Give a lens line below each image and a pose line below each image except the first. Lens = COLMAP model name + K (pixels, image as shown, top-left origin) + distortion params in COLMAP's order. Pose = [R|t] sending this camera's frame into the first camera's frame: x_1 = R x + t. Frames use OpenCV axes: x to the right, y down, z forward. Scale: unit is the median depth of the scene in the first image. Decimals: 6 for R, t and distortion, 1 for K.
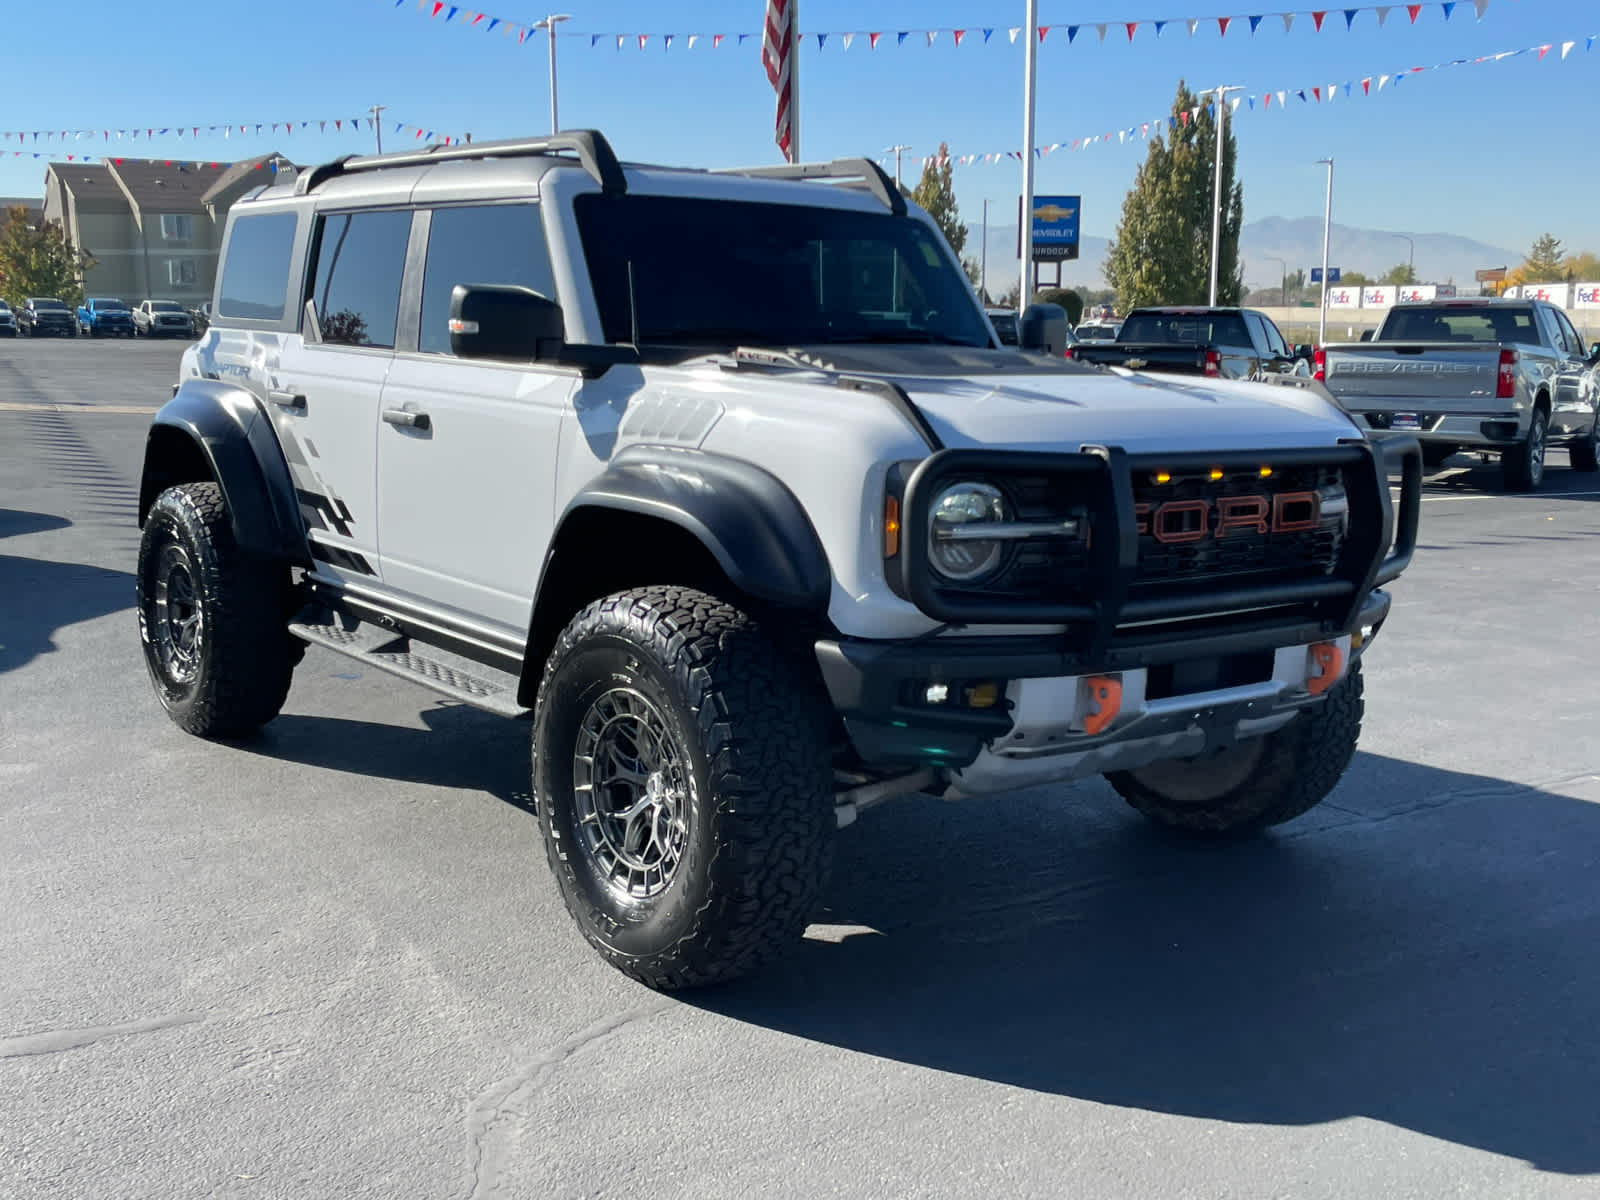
lens RADIAL K [[1712.1, 0, 814.3], [0, 1712.1, 588.4], [0, 0, 1]] dist [0.062632, 0.000000]
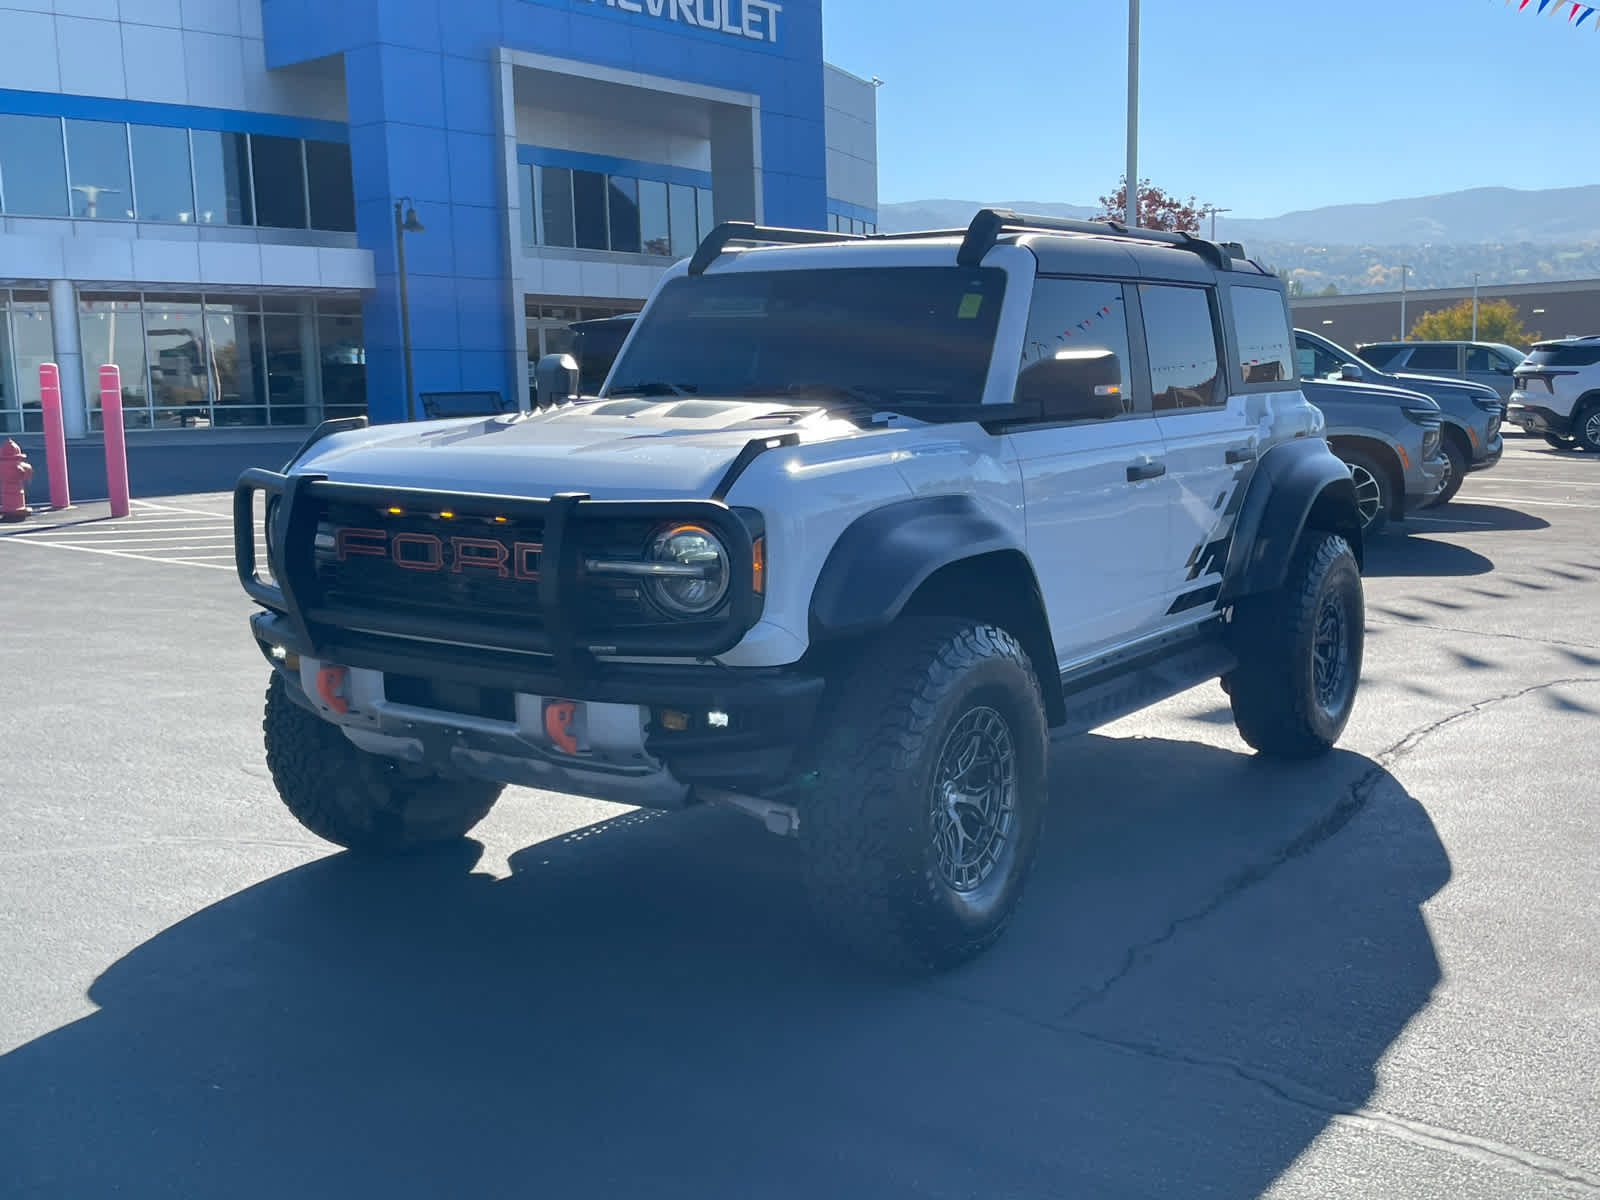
lens RADIAL K [[1712.1, 0, 814.4], [0, 1712.1, 617.5], [0, 0, 1]] dist [0.062632, 0.000000]
pose [[0.312511, 0.122747, -0.941950, 1.097229], [-0.141690, 0.986546, 0.081550, -0.100704], [0.939287, 0.107980, 0.325698, 0.710546]]
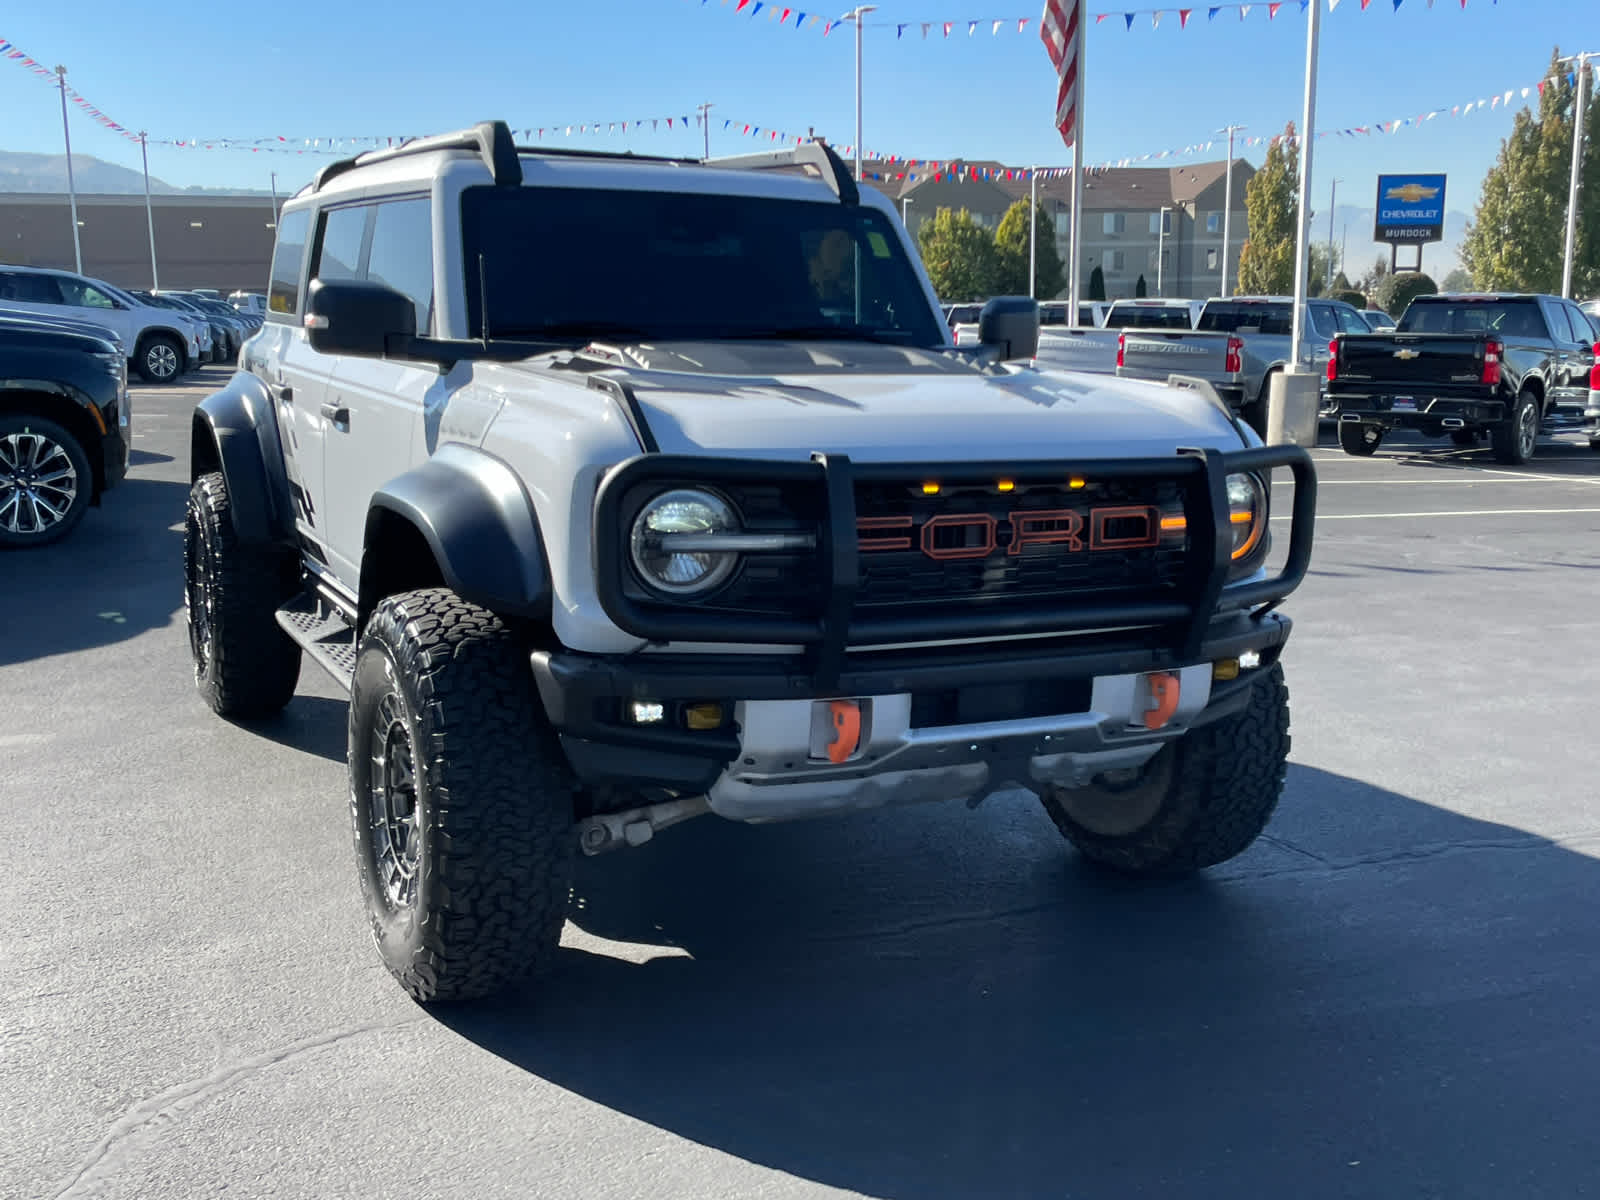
lens RADIAL K [[1712.1, 0, 822.8], [0, 1712.1, 593.8], [0, 0, 1]] dist [0.062632, 0.000000]
pose [[0.980269, 0.030828, -0.195250, 0.259593], [-0.028976, 0.999504, 0.012336, -0.013903], [0.195534, -0.006435, 0.980676, 0.068724]]
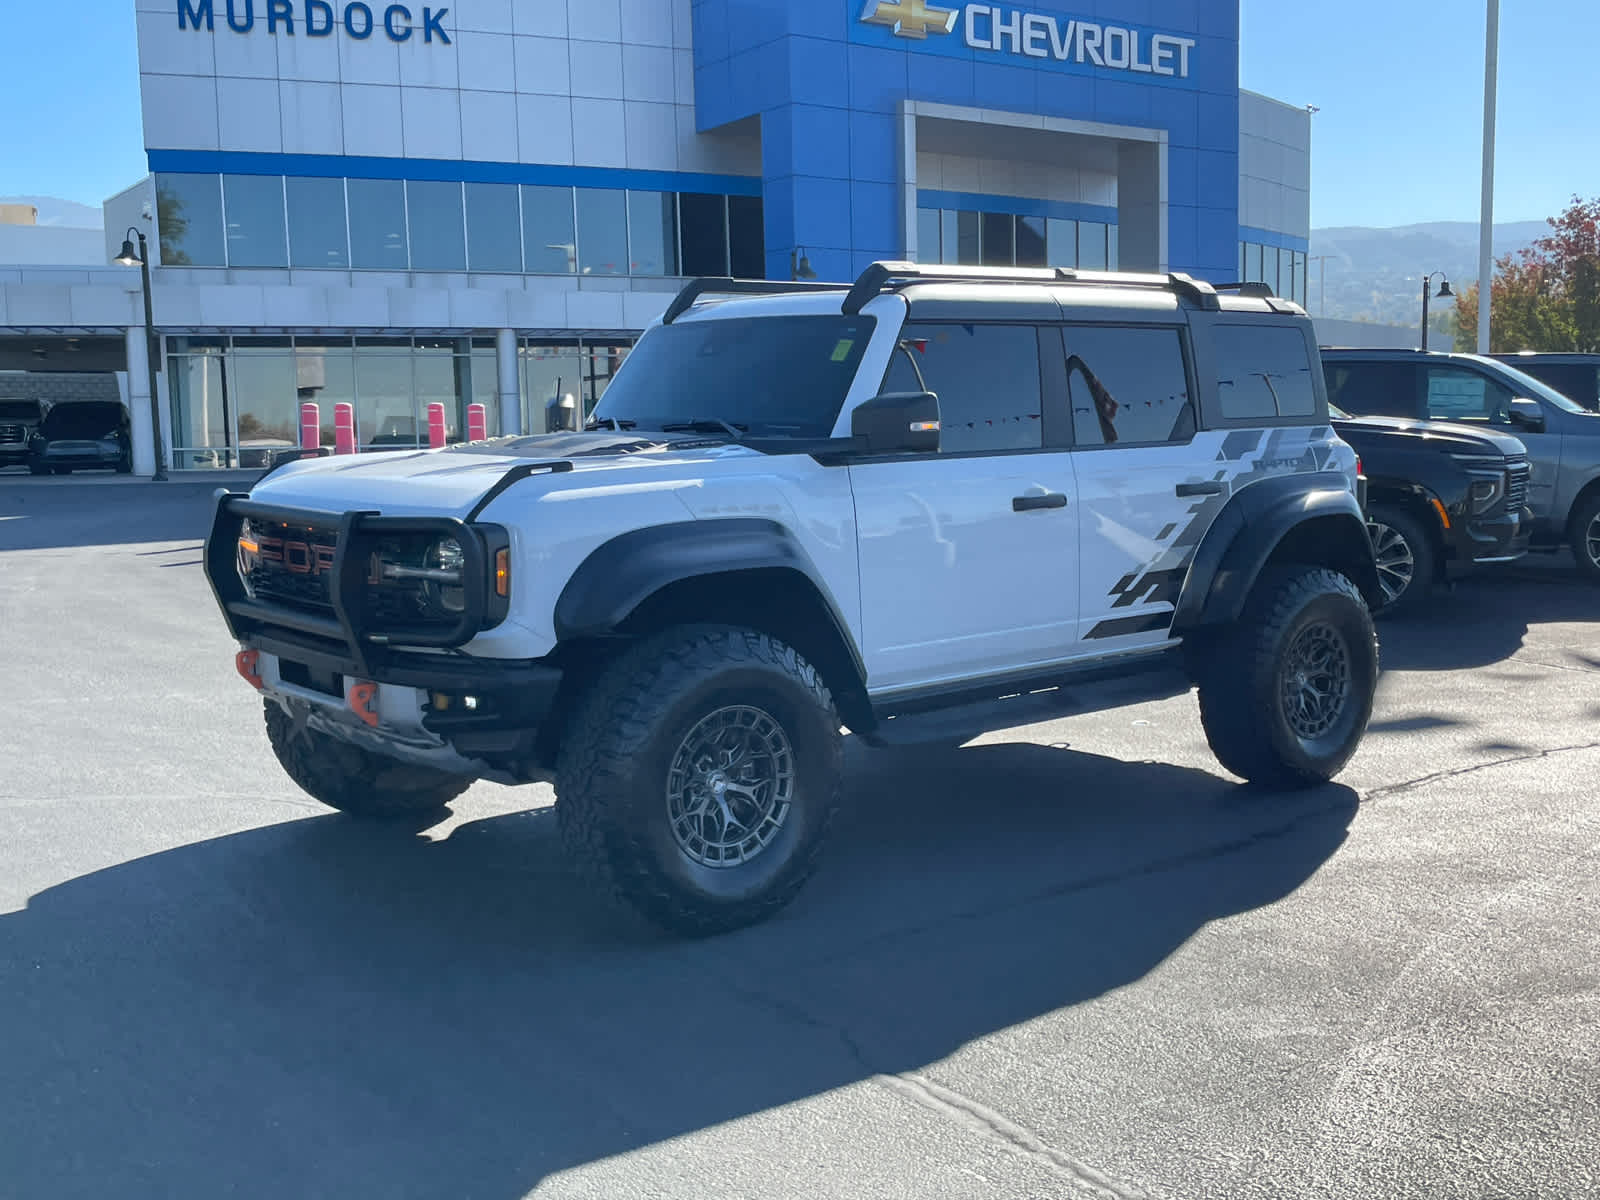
lens RADIAL K [[1712.1, 0, 816.8], [0, 1712.1, 585.0], [0, 0, 1]] dist [0.062632, 0.000000]
pose [[0.041995, 0.092006, -0.994873, 1.292621], [-0.150287, 0.985003, 0.084750, -0.158030], [0.987750, 0.145957, 0.055192, 1.078006]]
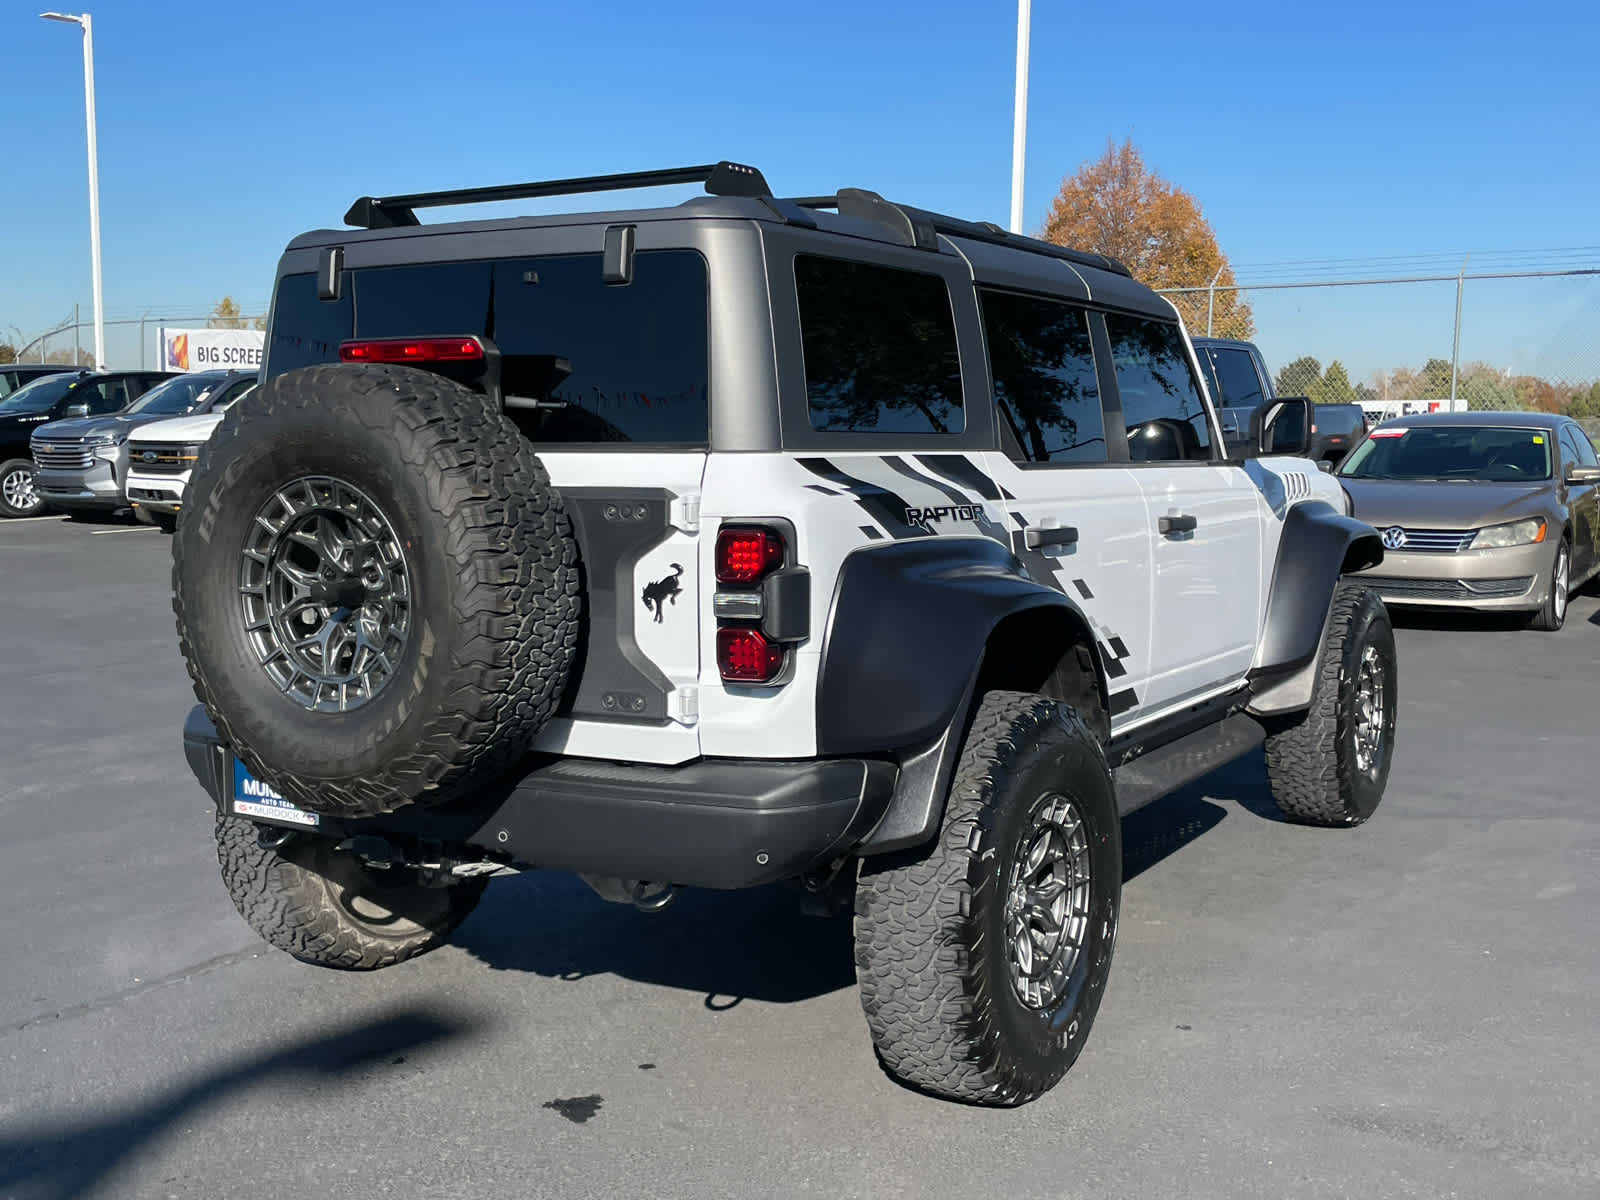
lens RADIAL K [[1712.1, 0, 821.3], [0, 1712.1, 603.6], [0, 0, 1]] dist [0.062632, 0.000000]
pose [[-0.350520, -0.108885, 0.930204, -1.175065], [0.143376, 0.975273, 0.168187, -0.268539], [-0.925516, 0.192322, -0.326241, 1.631805]]
